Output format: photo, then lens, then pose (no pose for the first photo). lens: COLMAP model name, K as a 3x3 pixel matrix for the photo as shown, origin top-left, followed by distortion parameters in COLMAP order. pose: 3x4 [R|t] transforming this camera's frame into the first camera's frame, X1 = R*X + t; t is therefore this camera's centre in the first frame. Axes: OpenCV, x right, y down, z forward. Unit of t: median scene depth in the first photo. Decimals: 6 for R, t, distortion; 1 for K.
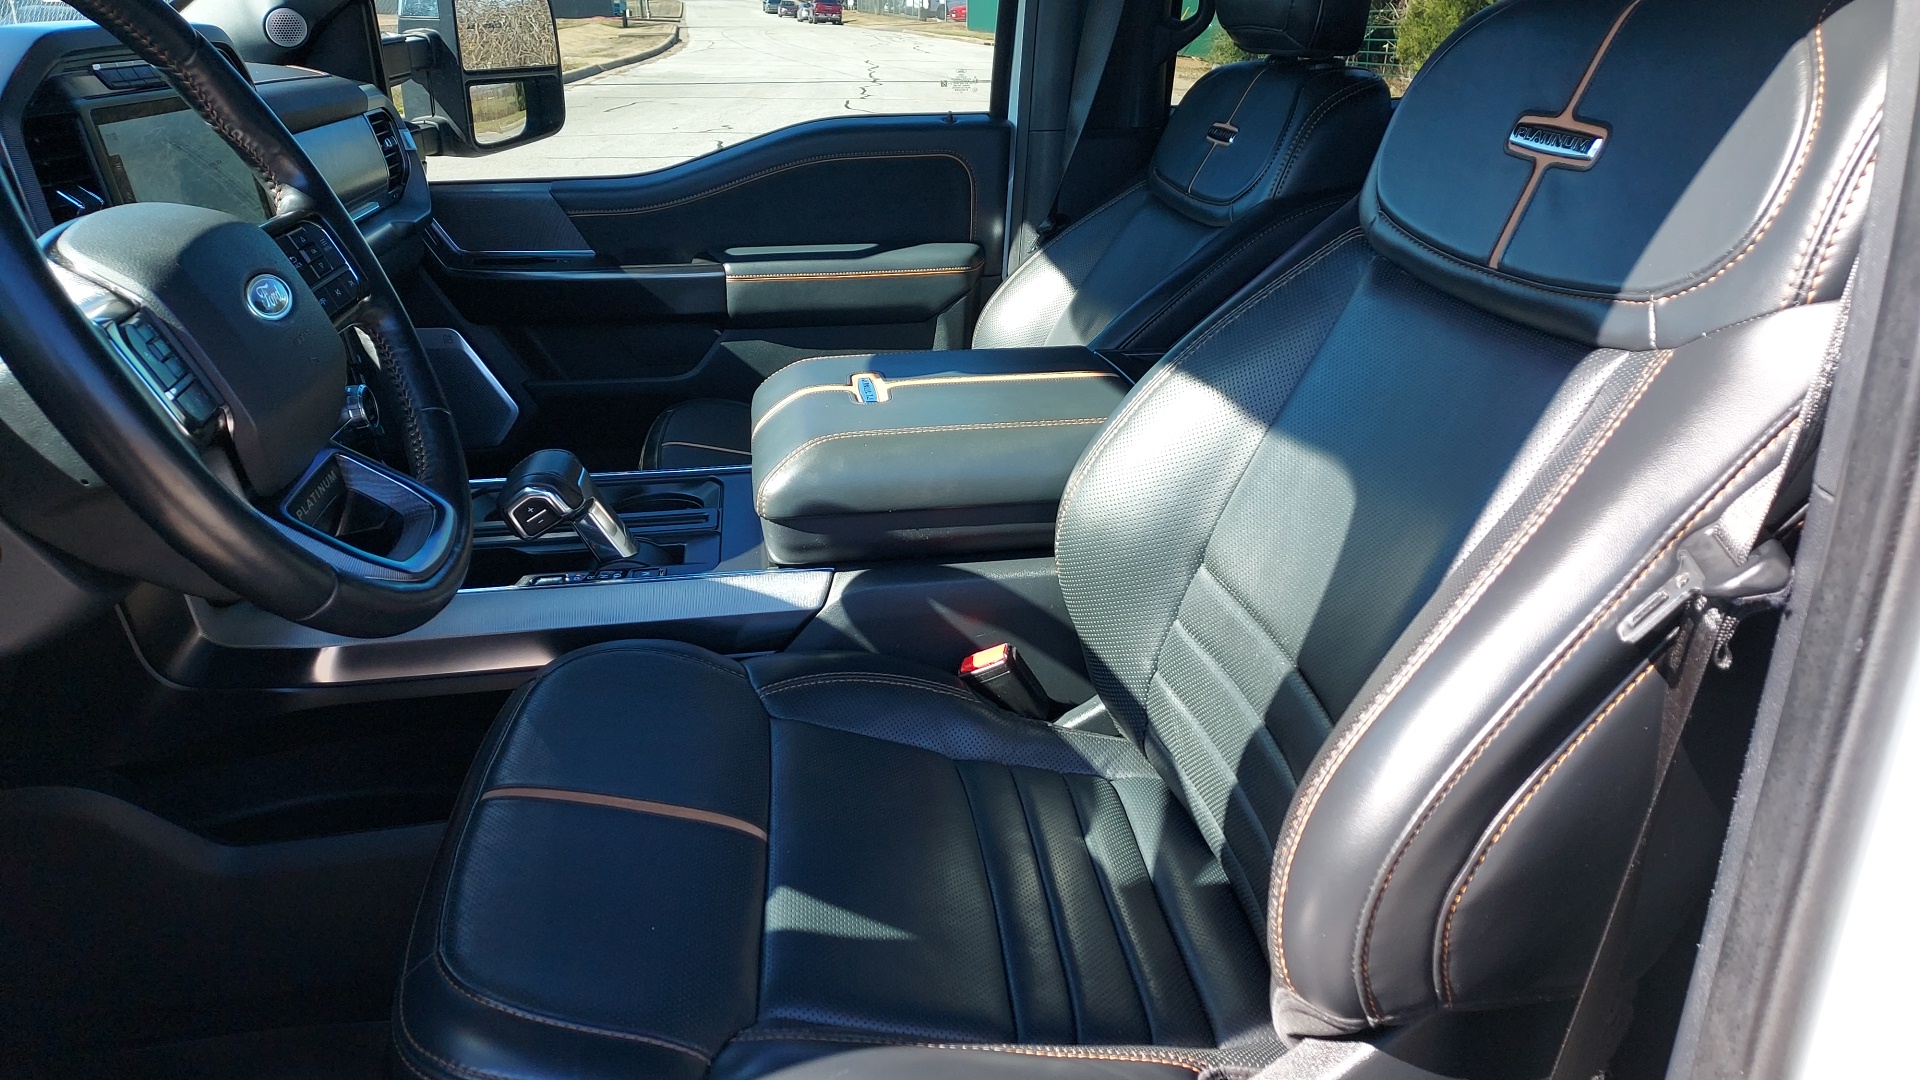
lens RADIAL K [[1391.7, 0, 975.5], [0, 1391.7, 542.3], [0, 0, 1]] dist [0.101118, -0.150340]
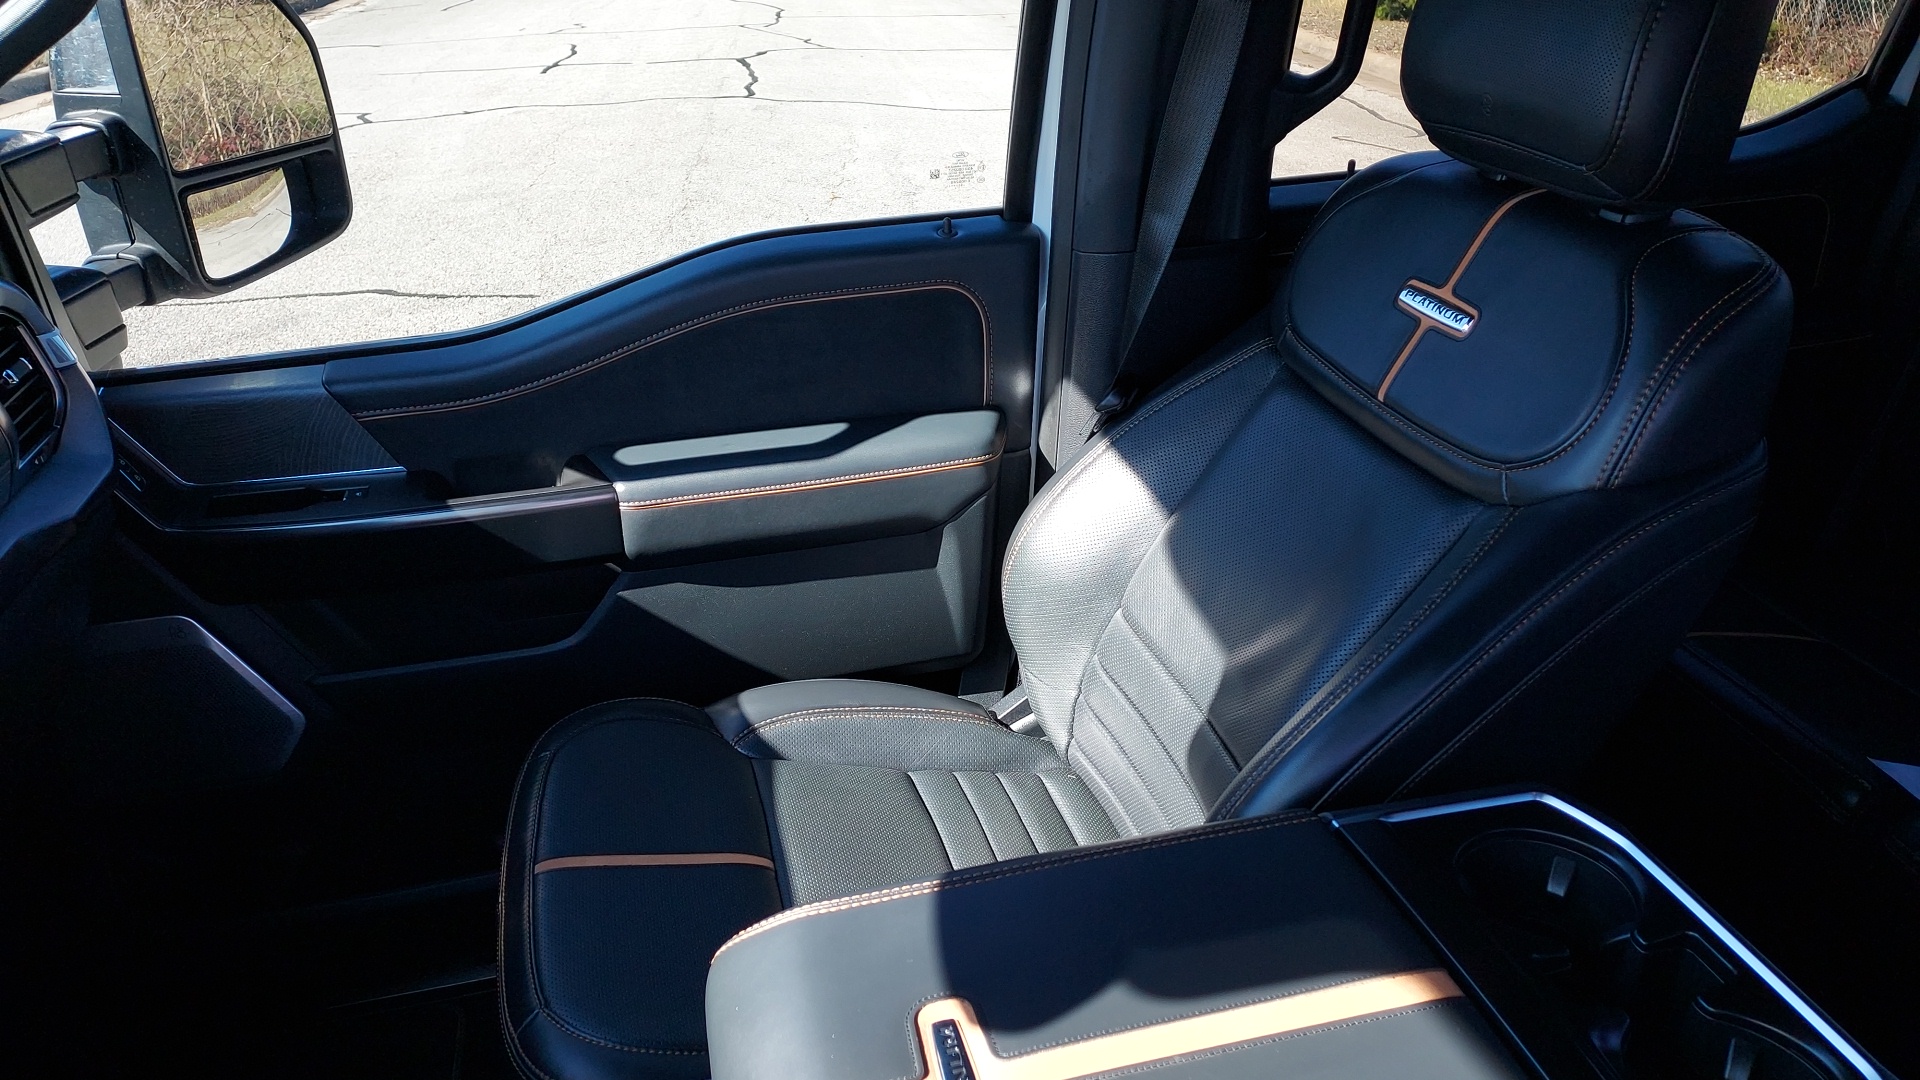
lens RADIAL K [[1384.3, 0, 984.0], [0, 1384.3, 541.7], [0, 0, 1]] dist [0.035581, -0.007251]
pose [[0.995277, -0.057228, 0.078411, -0.062995], [0.050746, 0.995315, 0.082297, -0.215424], [-0.082753, -0.077929, 0.993519, 0.353560]]
